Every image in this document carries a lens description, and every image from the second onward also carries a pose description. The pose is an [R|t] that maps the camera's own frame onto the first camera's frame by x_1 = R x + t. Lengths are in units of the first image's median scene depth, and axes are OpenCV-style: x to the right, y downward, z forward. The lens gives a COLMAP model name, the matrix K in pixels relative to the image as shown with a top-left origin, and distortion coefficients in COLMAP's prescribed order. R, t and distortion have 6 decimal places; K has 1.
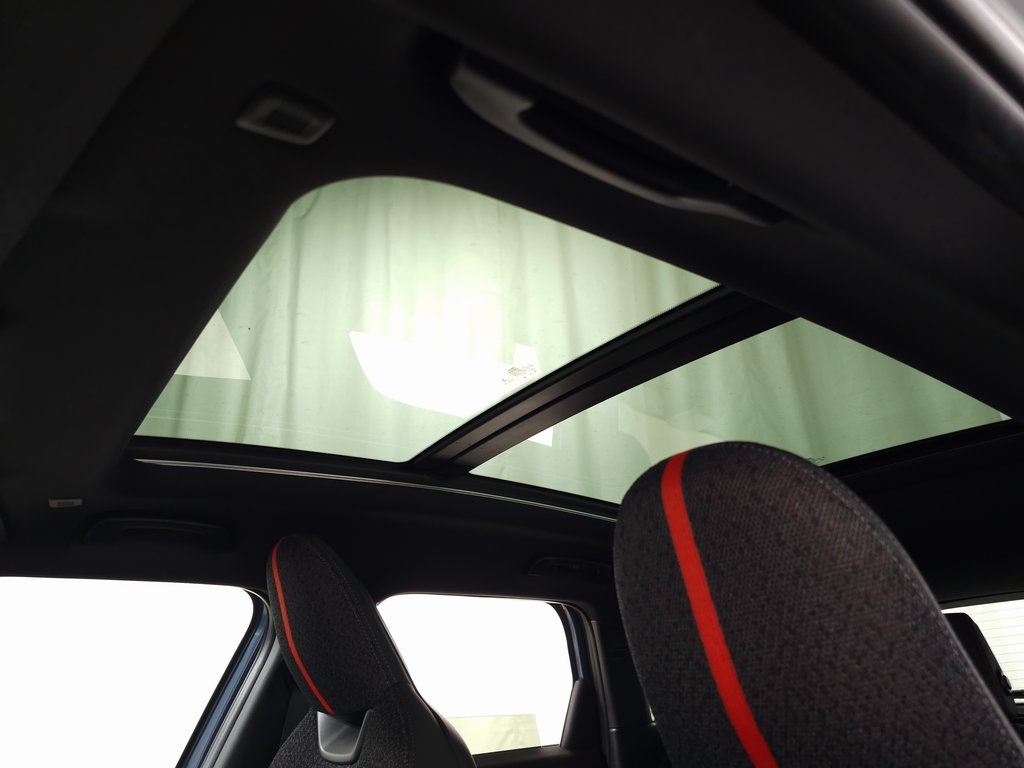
lens RADIAL K [[700.9, 0, 512.0], [0, 700.9, 384.0], [0, 0, 1]] dist [0.056872, -0.073474]
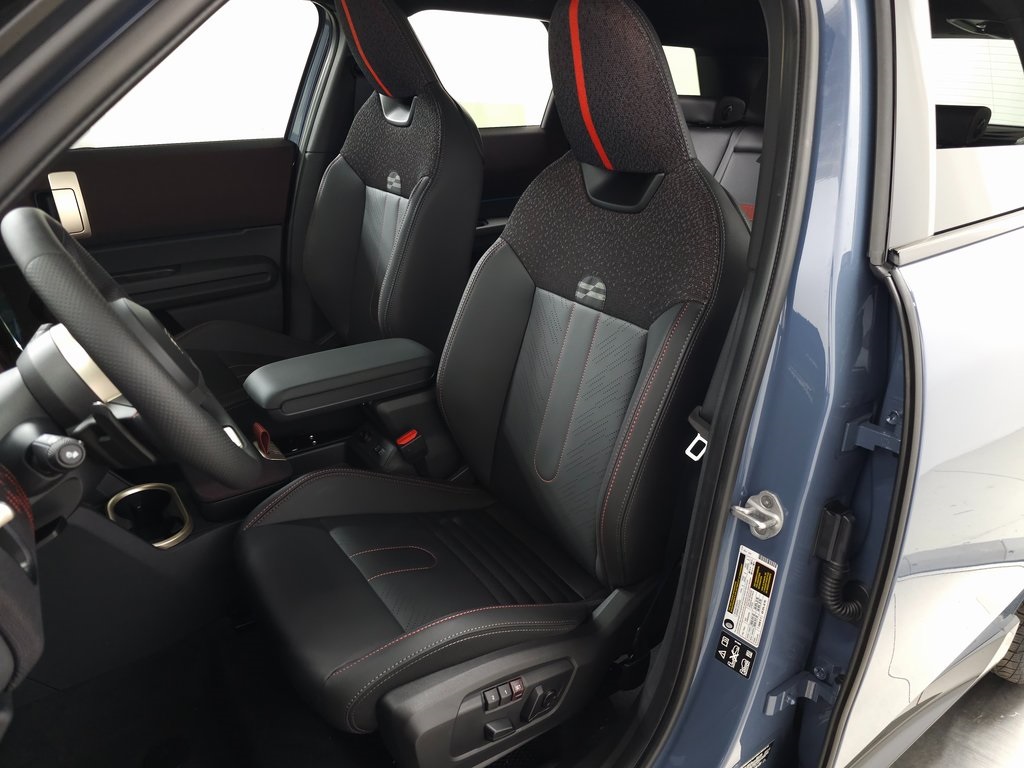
lens RADIAL K [[700.9, 0, 512.0], [0, 700.9, 384.0], [0, 0, 1]] dist [0.056872, -0.073474]
pose [[0.997822, 0.064660, 0.013058, 0.041216], [-0.053463, 0.676746, 0.734273, -0.281572], [0.038642, -0.733371, 0.678729, -0.551104]]
